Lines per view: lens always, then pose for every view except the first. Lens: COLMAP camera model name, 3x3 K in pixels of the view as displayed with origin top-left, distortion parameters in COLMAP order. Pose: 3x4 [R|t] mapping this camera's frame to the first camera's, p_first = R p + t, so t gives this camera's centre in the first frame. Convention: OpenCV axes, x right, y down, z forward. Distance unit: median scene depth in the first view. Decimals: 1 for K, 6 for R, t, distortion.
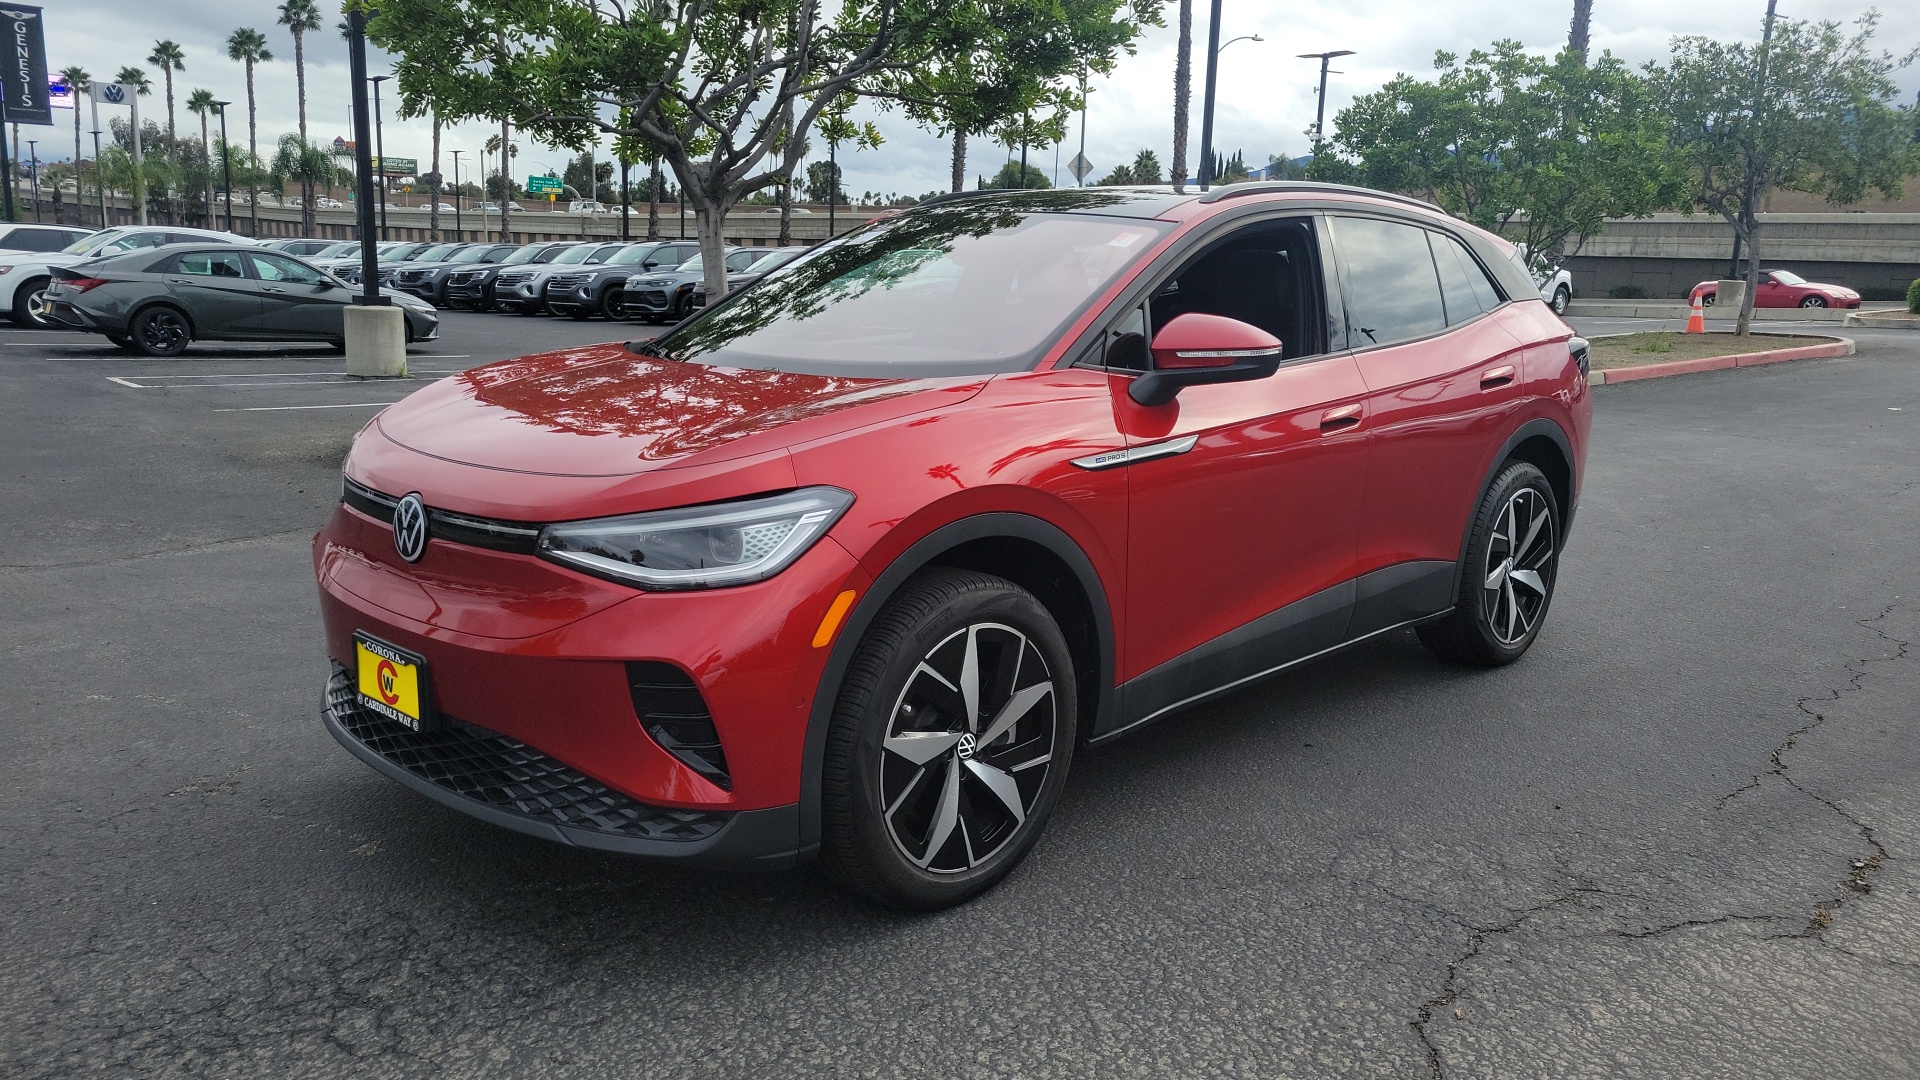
lens RADIAL K [[1446.1, 0, 968.3], [0, 1446.1, 536.6], [0, 0, 1]] dist [0.040204, -0.015667]
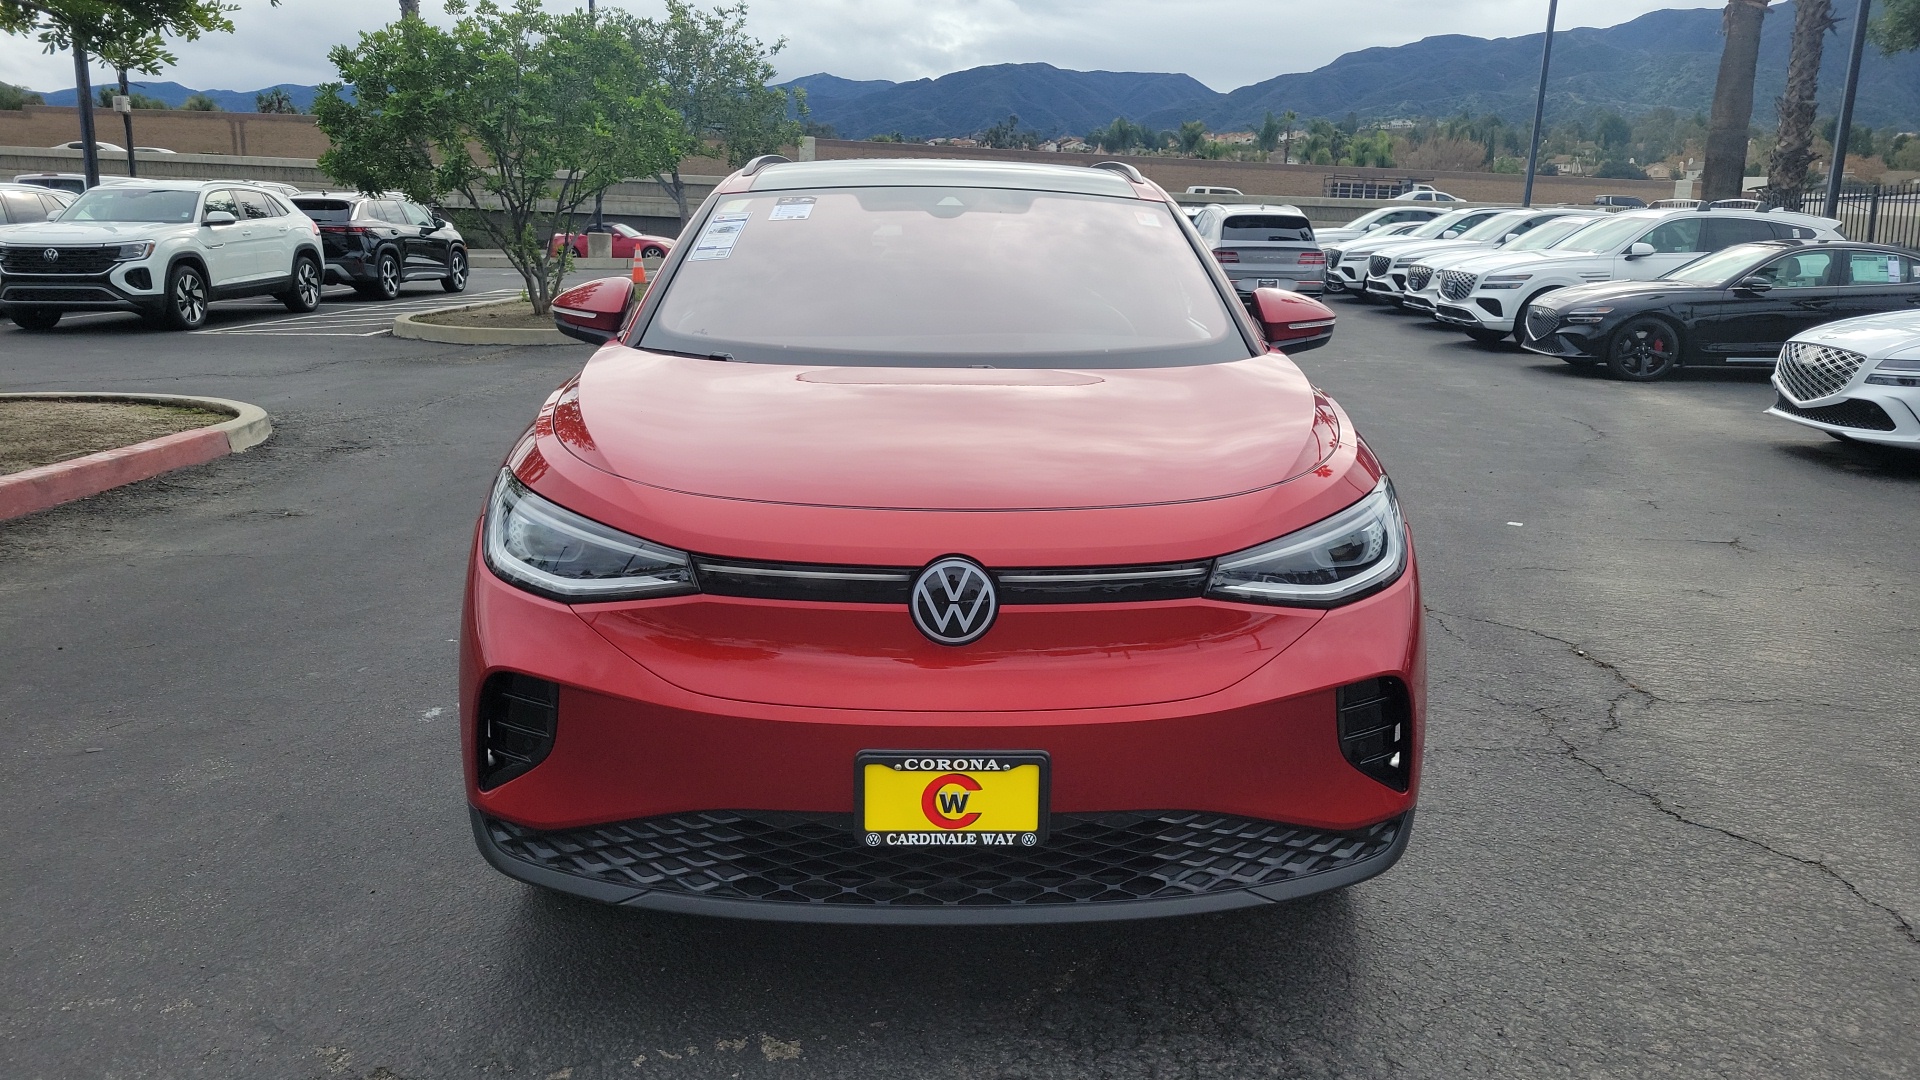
lens RADIAL K [[1446.1, 0, 962.3], [0, 1446.1, 545.6], [0, 0, 1]] dist [0.040204, -0.015667]
pose [[0.689070, -0.155059, 0.707912, -0.177398], [0.126045, 0.987596, 0.093630, -0.020544], [-0.713649, 0.024711, 0.700067, 0.087368]]
